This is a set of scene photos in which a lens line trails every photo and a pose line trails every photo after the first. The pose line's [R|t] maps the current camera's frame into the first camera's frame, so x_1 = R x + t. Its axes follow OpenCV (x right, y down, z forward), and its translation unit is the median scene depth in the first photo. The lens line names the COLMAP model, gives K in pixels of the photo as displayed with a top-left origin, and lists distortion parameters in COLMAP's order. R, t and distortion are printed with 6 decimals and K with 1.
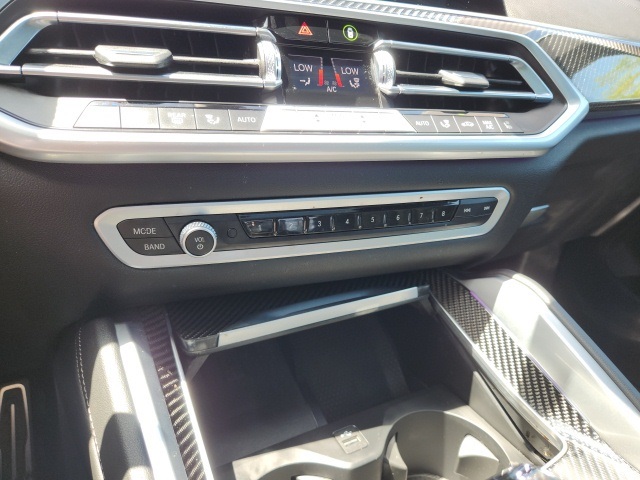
lens RADIAL K [[429.0, 0, 319.4], [0, 429.0, 237.8], [0, 0, 1]] dist [0.069885, -0.059995]
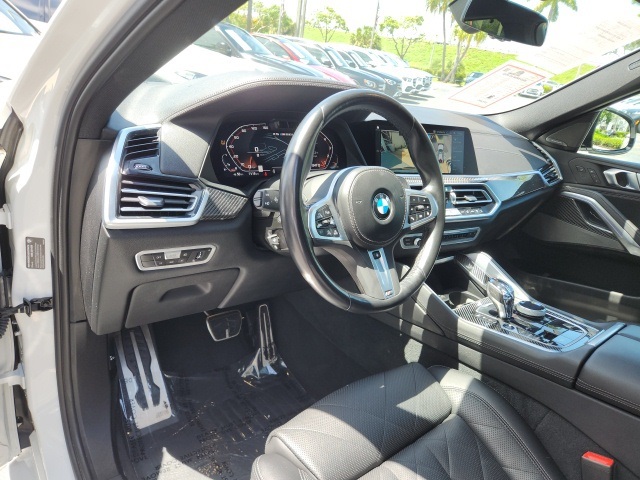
lens RADIAL K [[429.0, 0, 320.5], [0, 429.0, 245.1], [0, 0, 1]] dist [0.069885, -0.059995]
pose [[0.982219, 0.003096, 0.187711, -1.770319], [-0.007536, 0.999708, 0.022945, -0.048752], [-0.187585, -0.023952, 0.981956, -2.610358]]
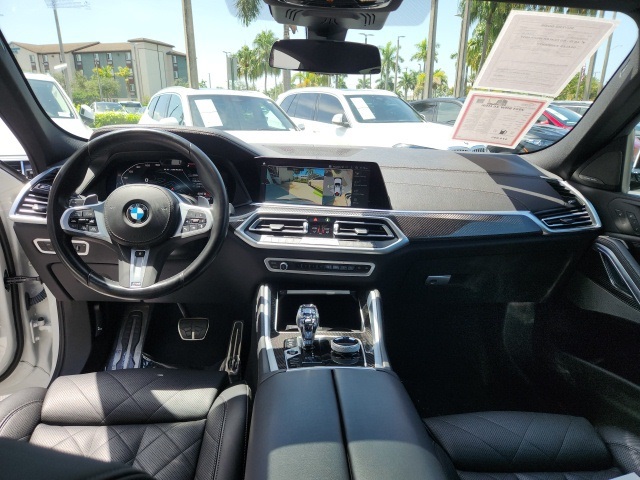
lens RADIAL K [[429.0, 0, 324.1], [0, 429.0, 244.0], [0, 0, 1]] dist [0.069885, -0.059995]
pose [[0.905489, 0.082058, -0.416360, 1.693049], [-0.133654, 0.986341, -0.096274, 0.129813], [0.402773, 0.142823, 0.904088, -2.527473]]
